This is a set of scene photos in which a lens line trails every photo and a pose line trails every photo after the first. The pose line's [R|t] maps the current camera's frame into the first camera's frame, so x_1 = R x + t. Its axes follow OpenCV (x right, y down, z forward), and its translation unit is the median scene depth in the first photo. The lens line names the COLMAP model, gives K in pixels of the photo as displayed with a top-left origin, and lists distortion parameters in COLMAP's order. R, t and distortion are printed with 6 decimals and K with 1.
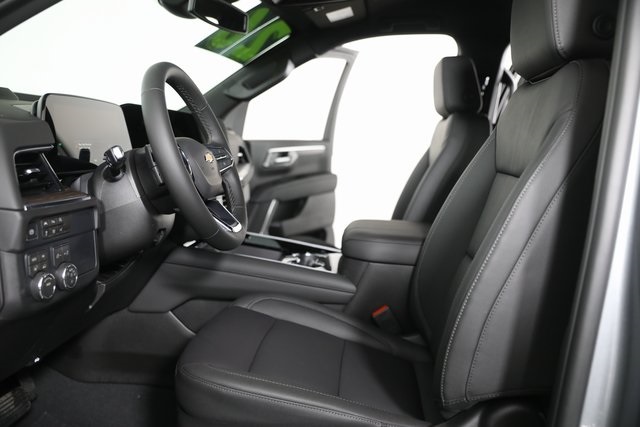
lens RADIAL K [[562.5, 0, 320.0], [0, 562.5, 213.5], [0, 0, 1]] dist [-0.006859, -0.003774]
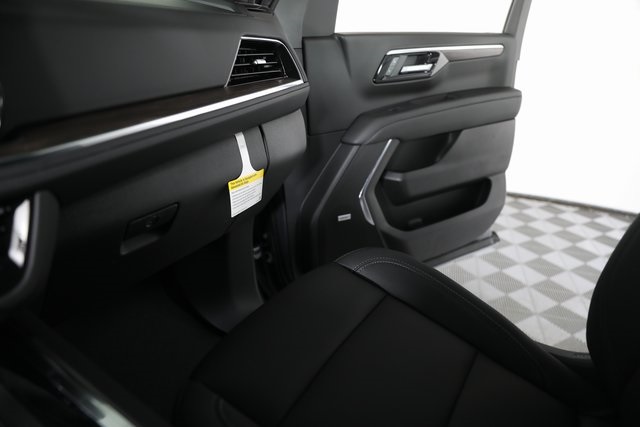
lens RADIAL K [[433.7, 0, 320.0], [0, 433.7, 213.5], [0, 0, 1]] dist [-0.116953, 0.085858]
pose [[0.895392, 0.133897, -0.424670, 0.052834], [-0.026412, 0.968009, 0.249521, -0.057016], [0.444495, -0.212202, 0.870284, 0.541936]]
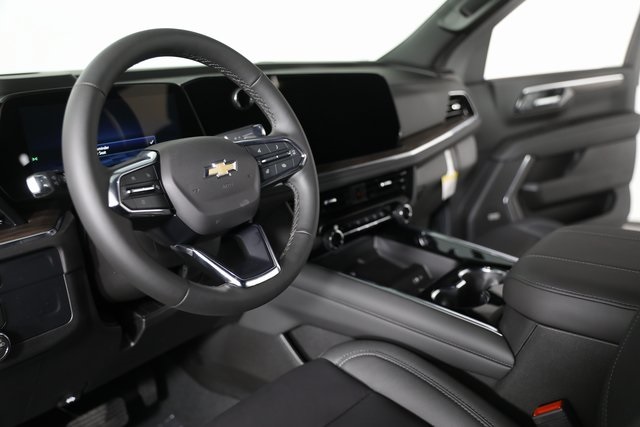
lens RADIAL K [[562.5, 0, 320.0], [0, 562.5, 213.5], [0, 0, 1]] dist [-0.006859, -0.003774]
pose [[0.833173, 0.070190, -0.548540, 0.103526], [0.008246, 0.990225, 0.139232, -0.054006], [0.552951, -0.120528, 0.824450, 0.200189]]
